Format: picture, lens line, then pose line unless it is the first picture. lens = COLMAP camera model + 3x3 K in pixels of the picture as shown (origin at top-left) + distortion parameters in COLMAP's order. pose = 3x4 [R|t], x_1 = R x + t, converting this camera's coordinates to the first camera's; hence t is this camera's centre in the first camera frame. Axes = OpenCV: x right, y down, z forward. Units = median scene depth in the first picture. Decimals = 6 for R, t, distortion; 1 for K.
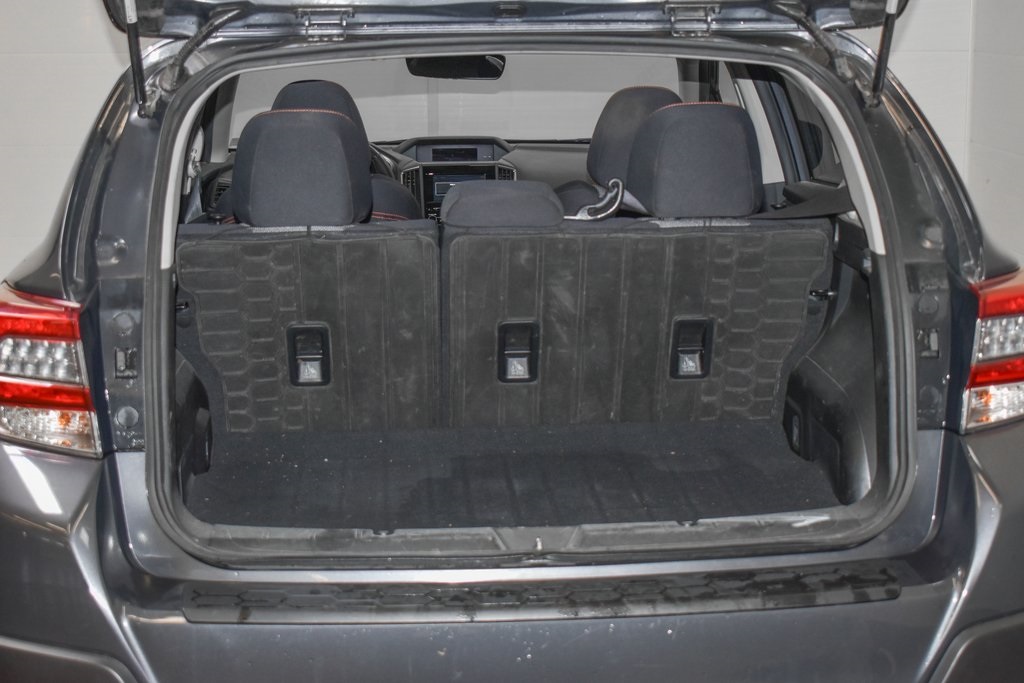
lens RADIAL K [[1748.0, 0, 516.0], [0, 1748.0, 340.4], [0, 0, 1]] dist [-0.023750, 0.000000]
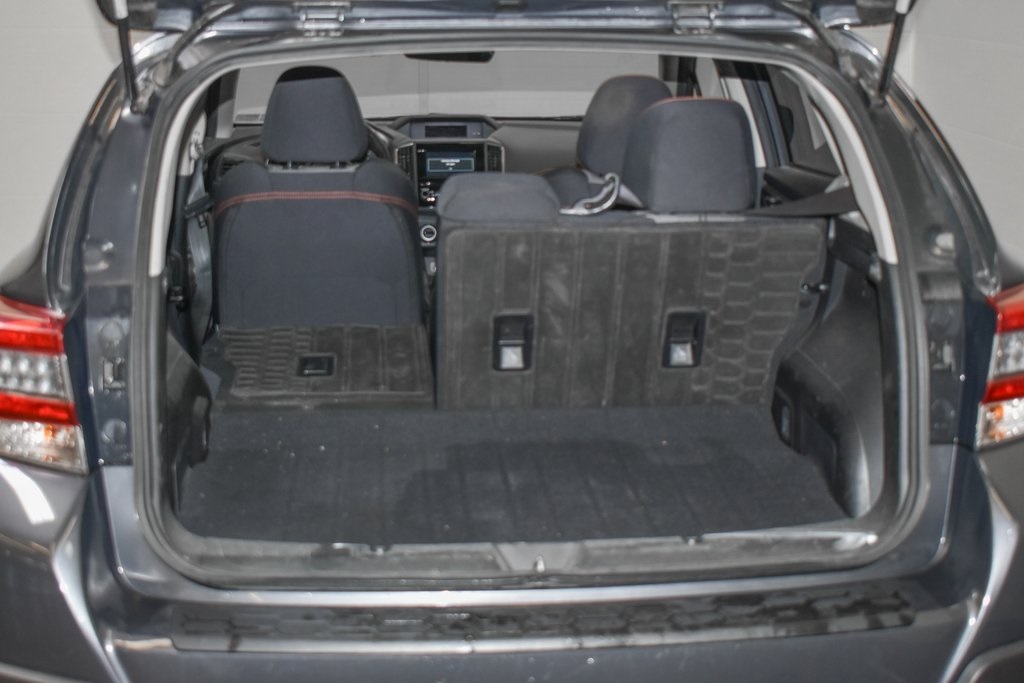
lens RADIAL K [[1569.5, 0, 504.2], [0, 1569.5, 341.9], [0, 0, 1]] dist [-0.017796, 0.000000]
pose [[0.999966, 0.006443, 0.005155, -0.010339], [-0.006613, 0.999409, 0.033729, -0.029974], [-0.004935, -0.033762, 0.999418, 0.113341]]
